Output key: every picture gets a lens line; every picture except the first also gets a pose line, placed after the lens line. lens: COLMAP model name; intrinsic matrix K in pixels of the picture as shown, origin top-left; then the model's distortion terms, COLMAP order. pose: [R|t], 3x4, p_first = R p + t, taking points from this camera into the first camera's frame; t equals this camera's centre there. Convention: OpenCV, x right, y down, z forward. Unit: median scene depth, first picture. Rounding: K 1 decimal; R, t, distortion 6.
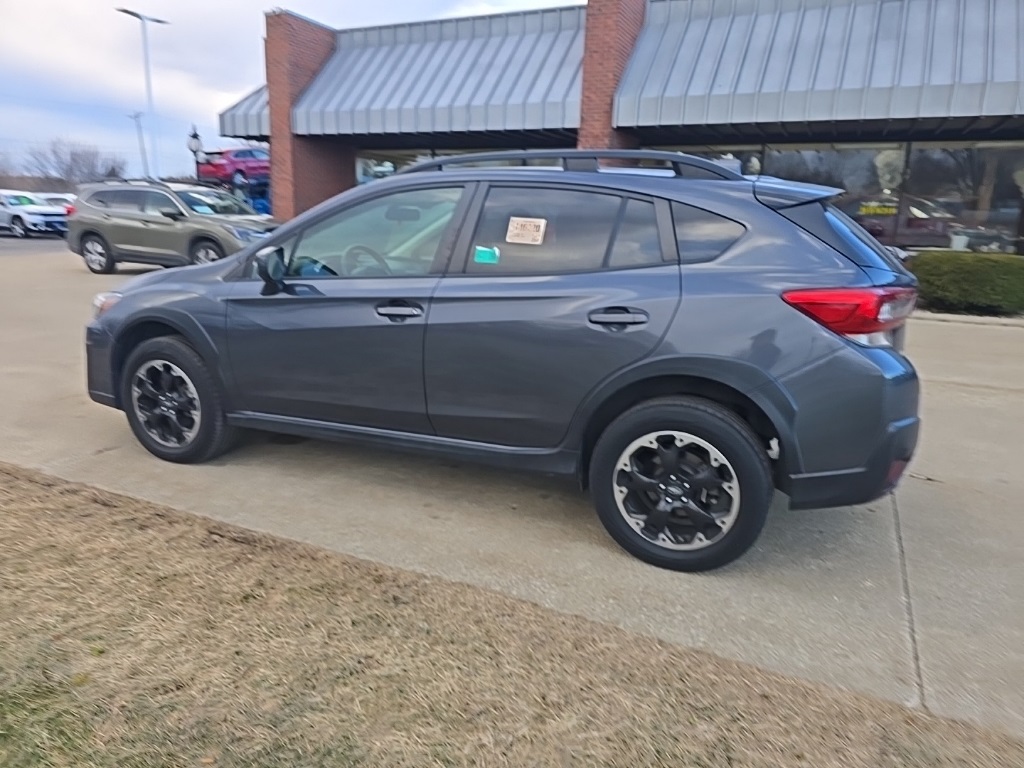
lens RADIAL K [[686.3, 0, 513.1], [0, 686.3, 387.3], [0, 0, 1]] dist [0.026800, -0.005928]
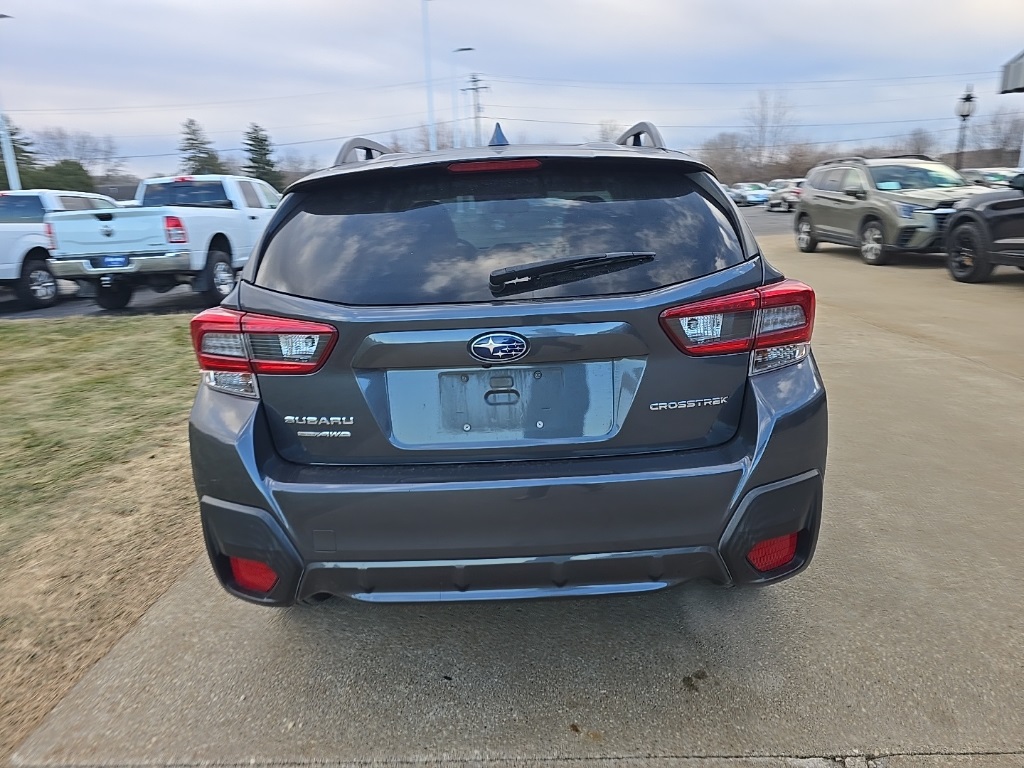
lens RADIAL K [[686.3, 0, 513.1], [0, 686.3, 387.3], [0, 0, 1]] dist [0.026800, -0.005928]
pose [[0.407067, 0.202631, -0.890638, 0.234985], [-0.171077, 0.974740, 0.143575, -0.040056], [0.897234, 0.093923, 0.431450, 0.172715]]
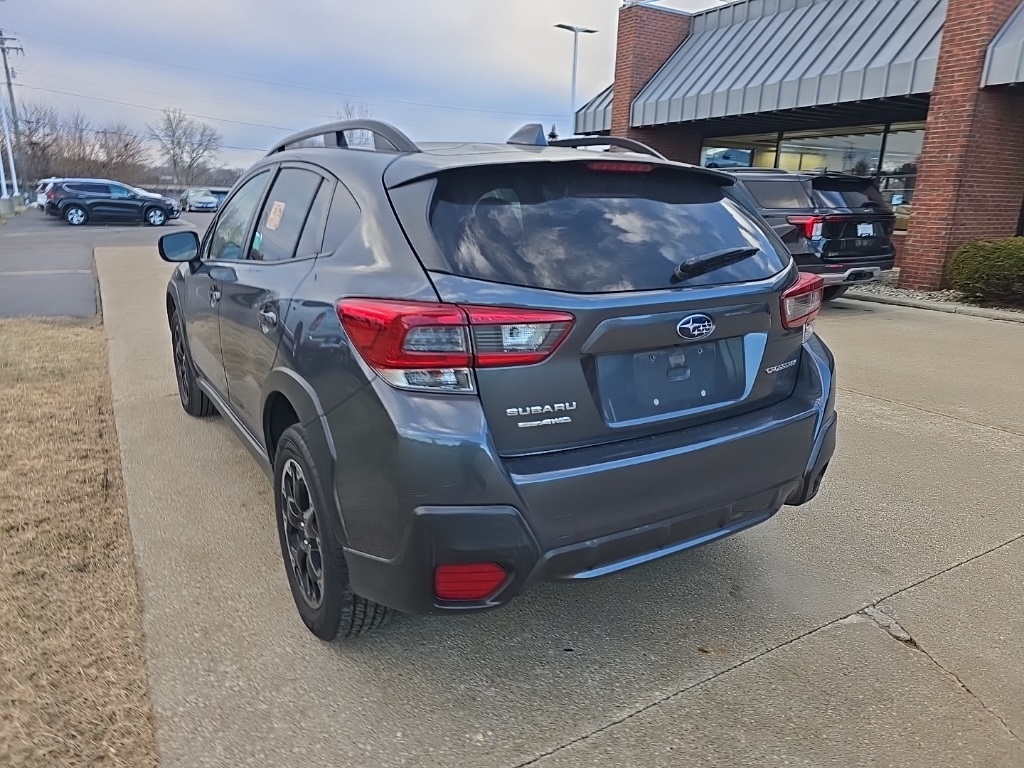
lens RADIAL K [[686.3, 0, 513.1], [0, 686.3, 387.3], [0, 0, 1]] dist [0.026800, -0.005928]
pose [[0.832071, 0.139167, -0.536927, 0.171924], [-0.133602, 0.989798, 0.049505, -0.019372], [0.538338, 0.030542, 0.842175, 0.086260]]
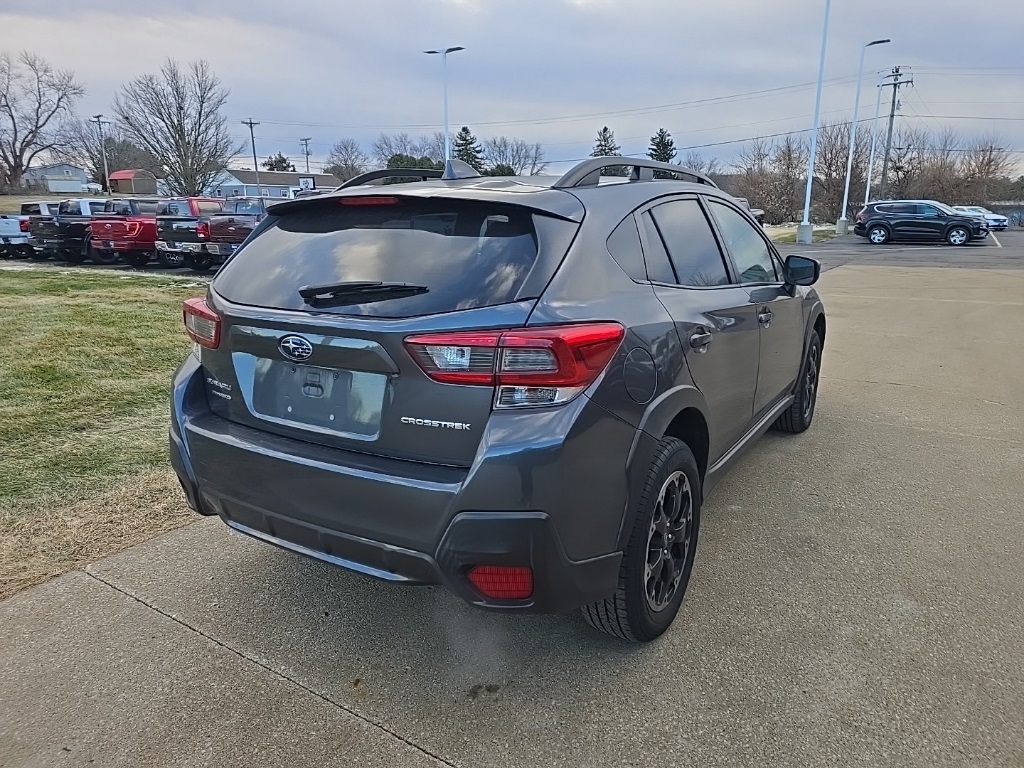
lens RADIAL K [[686.3, 0, 513.1], [0, 686.3, 387.3], [0, 0, 1]] dist [0.026800, -0.005928]
pose [[-0.122374, 0.224027, -0.966869, 0.267090], [-0.238303, 0.939060, 0.247745, -0.069447], [0.963450, 0.260725, -0.061530, 0.277705]]
